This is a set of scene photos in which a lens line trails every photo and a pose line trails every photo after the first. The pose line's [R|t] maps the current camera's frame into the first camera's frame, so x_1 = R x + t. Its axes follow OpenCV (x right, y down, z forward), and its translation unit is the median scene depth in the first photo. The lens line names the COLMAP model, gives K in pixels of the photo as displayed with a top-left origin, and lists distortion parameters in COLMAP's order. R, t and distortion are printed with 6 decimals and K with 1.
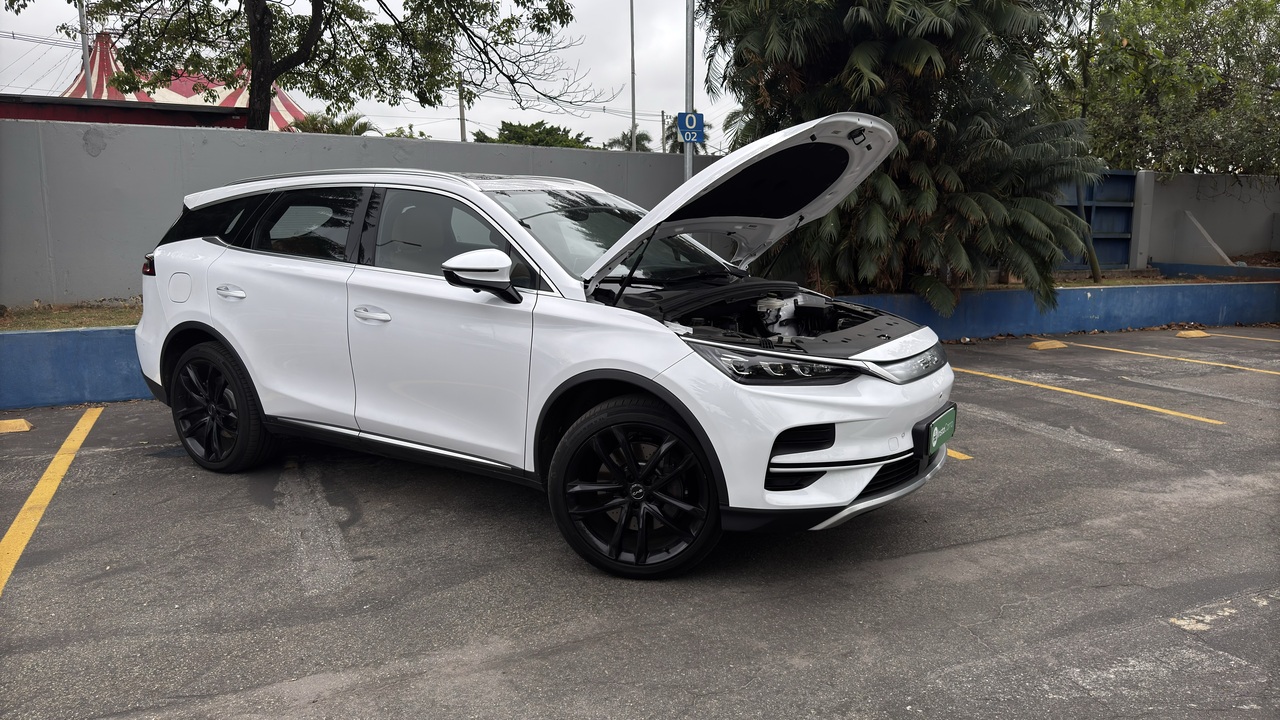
lens RADIAL K [[888.9, 0, 640.0], [0, 888.9, 360.0], [0, 0, 1]] dist [0.107784, -0.183360]
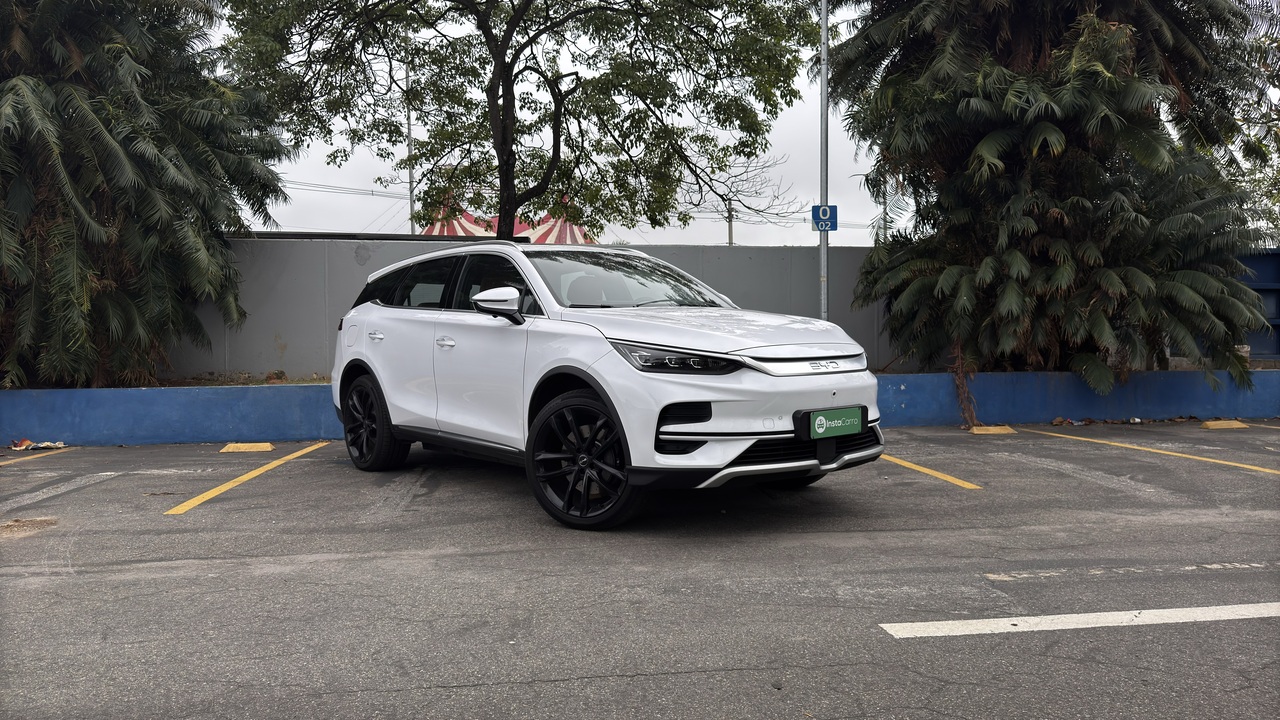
lens RADIAL K [[888.9, 0, 640.0], [0, 888.9, 360.0], [0, 0, 1]] dist [0.107784, -0.183360]
pose [[0.949416, -0.006693, -0.313949, 0.354068], [-0.035555, 0.991052, -0.128652, 0.121139], [0.312001, 0.133307, 0.940683, -0.162630]]
